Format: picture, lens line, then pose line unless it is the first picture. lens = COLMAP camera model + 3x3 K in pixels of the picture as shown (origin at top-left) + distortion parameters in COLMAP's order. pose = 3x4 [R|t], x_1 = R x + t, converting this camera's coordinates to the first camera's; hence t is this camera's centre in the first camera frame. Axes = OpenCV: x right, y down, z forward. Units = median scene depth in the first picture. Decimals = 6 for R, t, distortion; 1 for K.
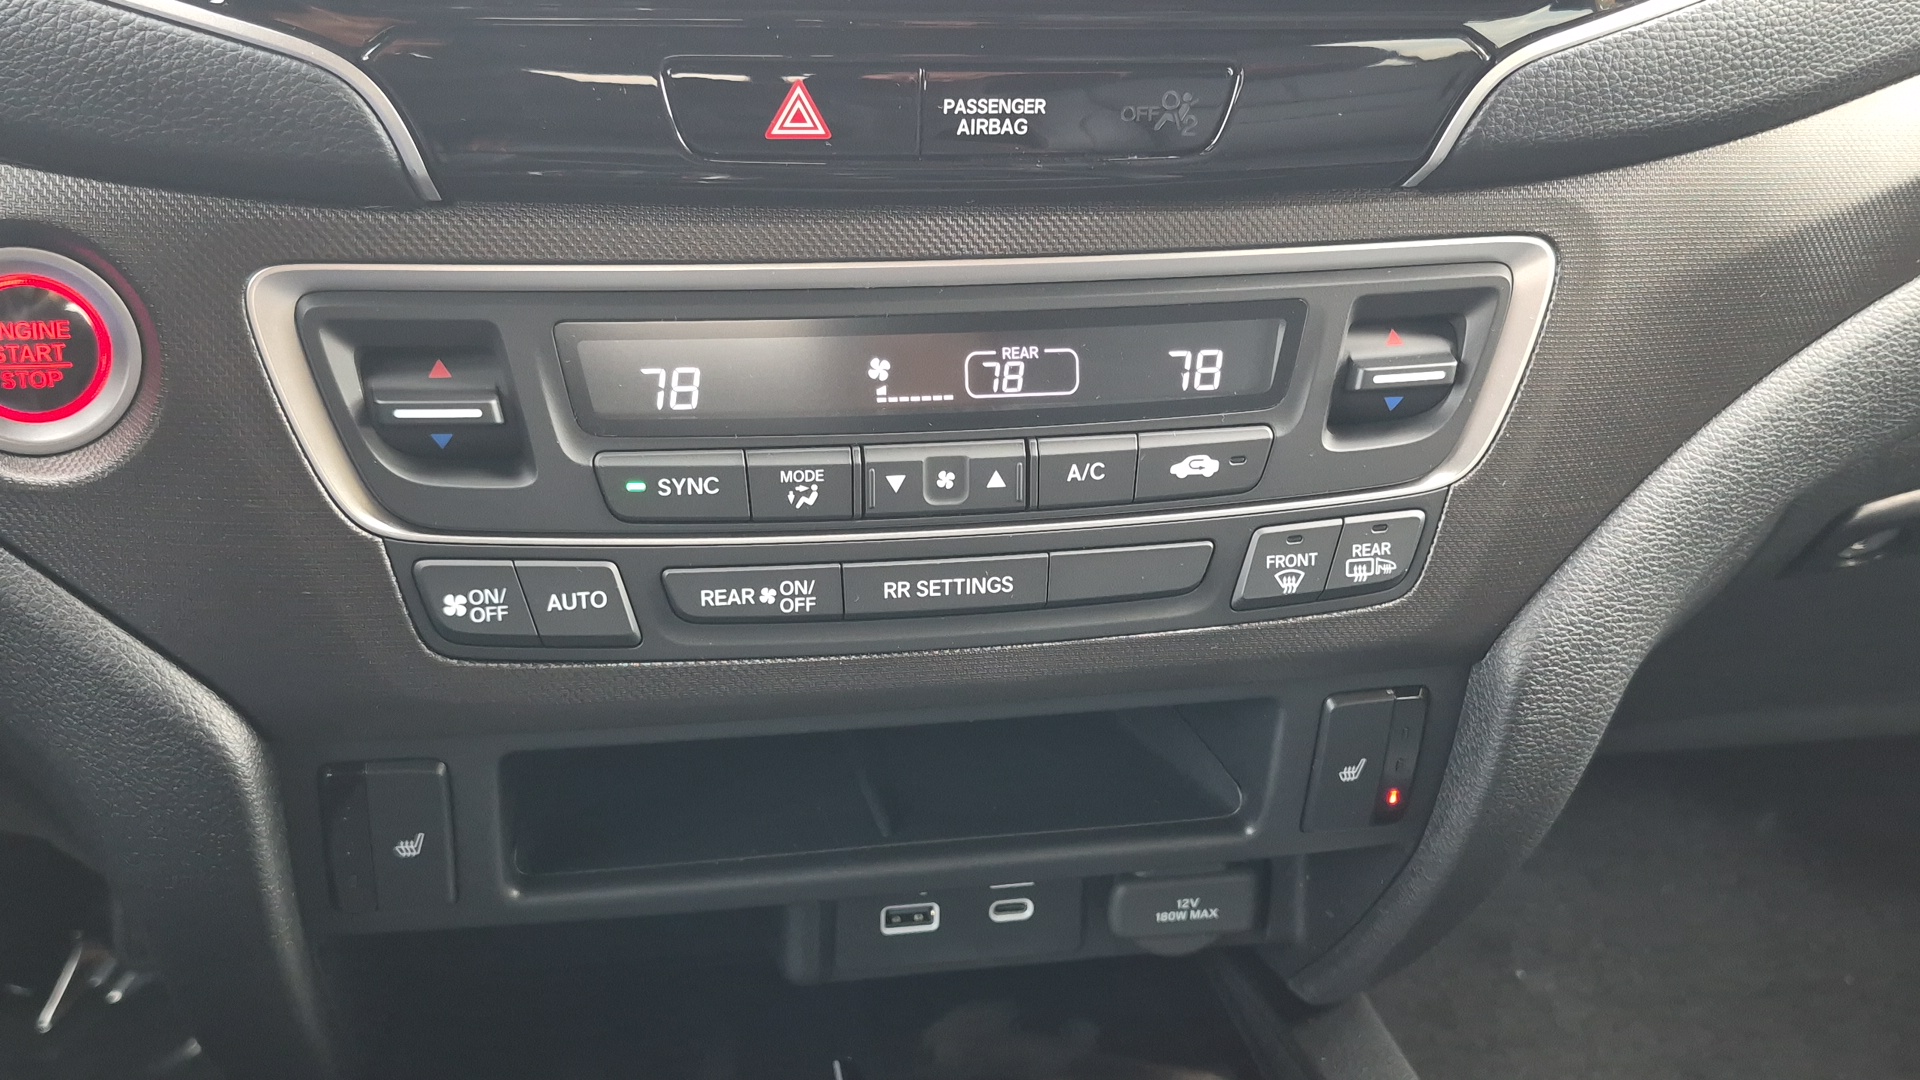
lens RADIAL K [[2117.6, 0, 950.9], [0, 2117.6, 542.3], [0, 0, 1]] dist [0.062665, 0.000000]
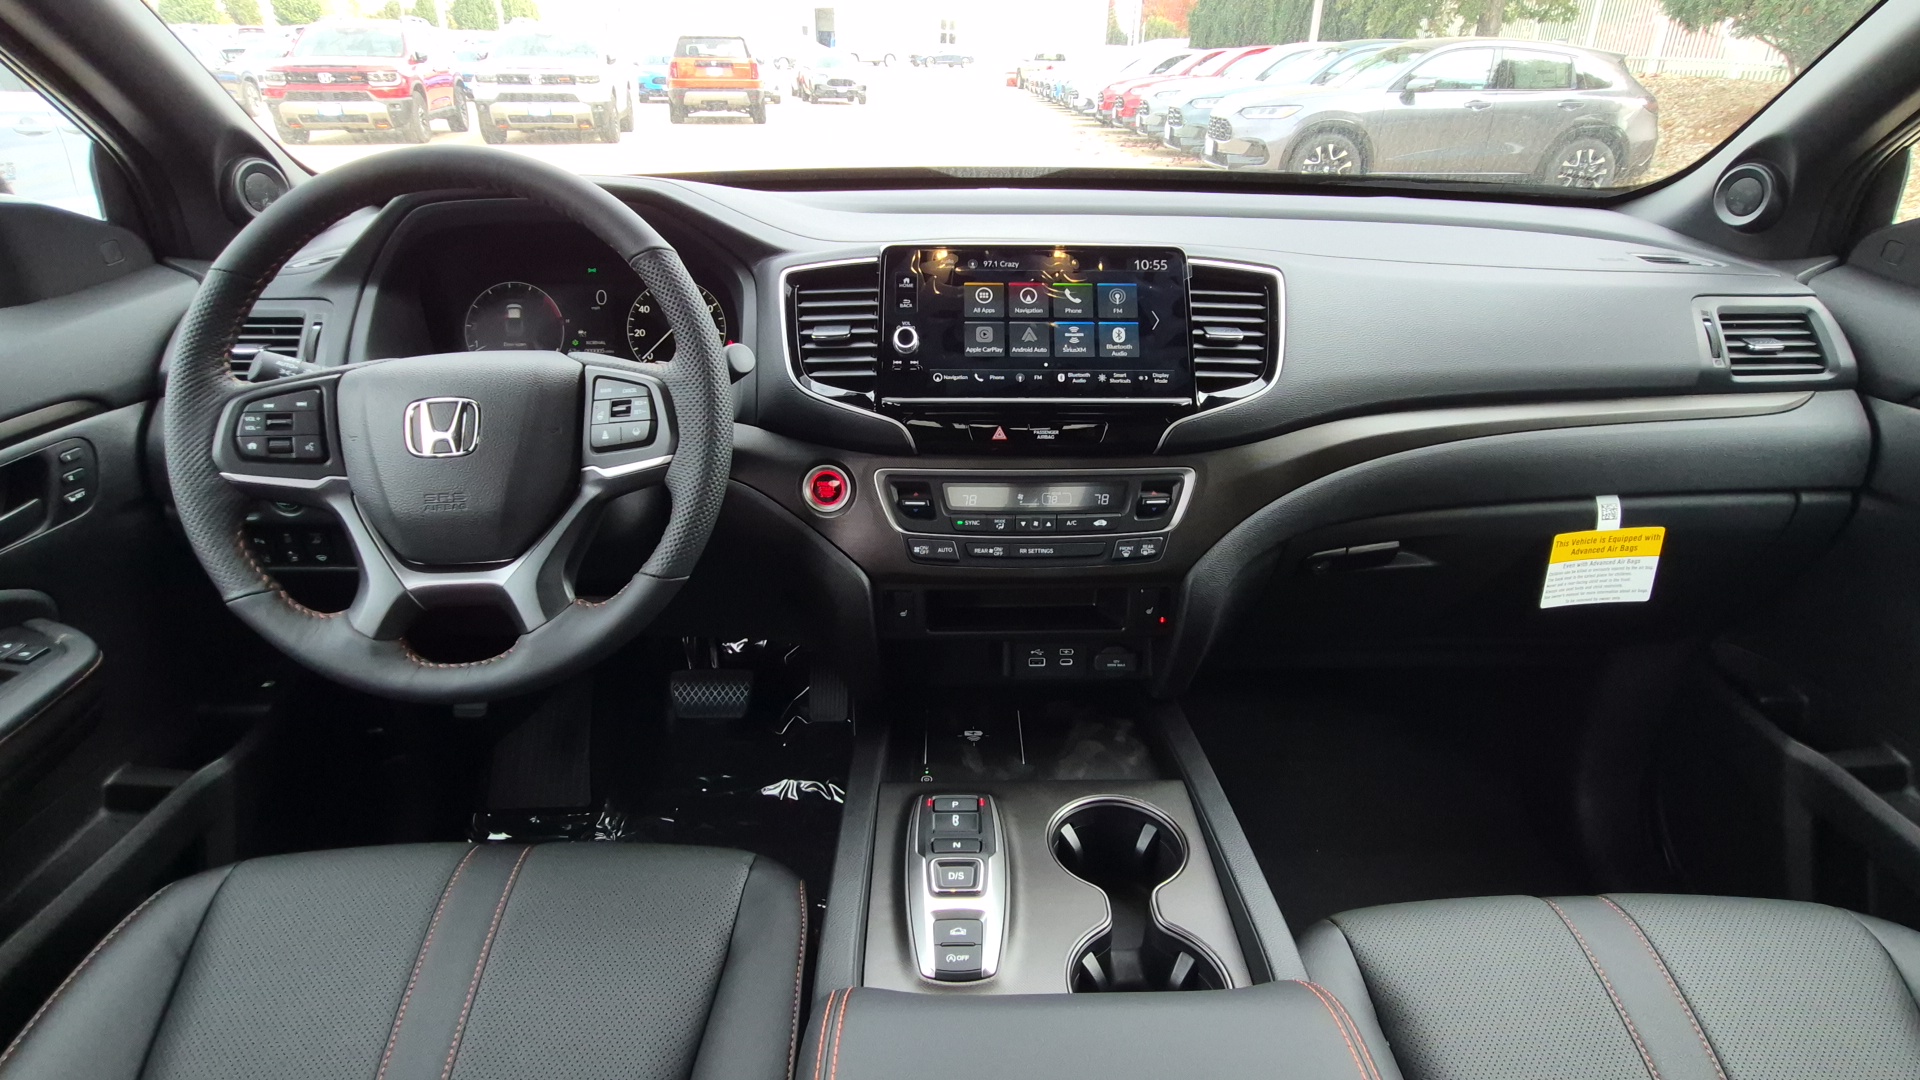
lens RADIAL K [[1013.2, 0, 964.4], [0, 1013.2, 540.1], [0, 0, 1]] dist [-0.026466, 0.002710]
pose [[0.983144, 0.015235, -0.182199, 0.214222], [-0.039192, 0.990919, -0.128625, 0.252475], [0.178585, 0.133597, 0.974812, -0.897383]]
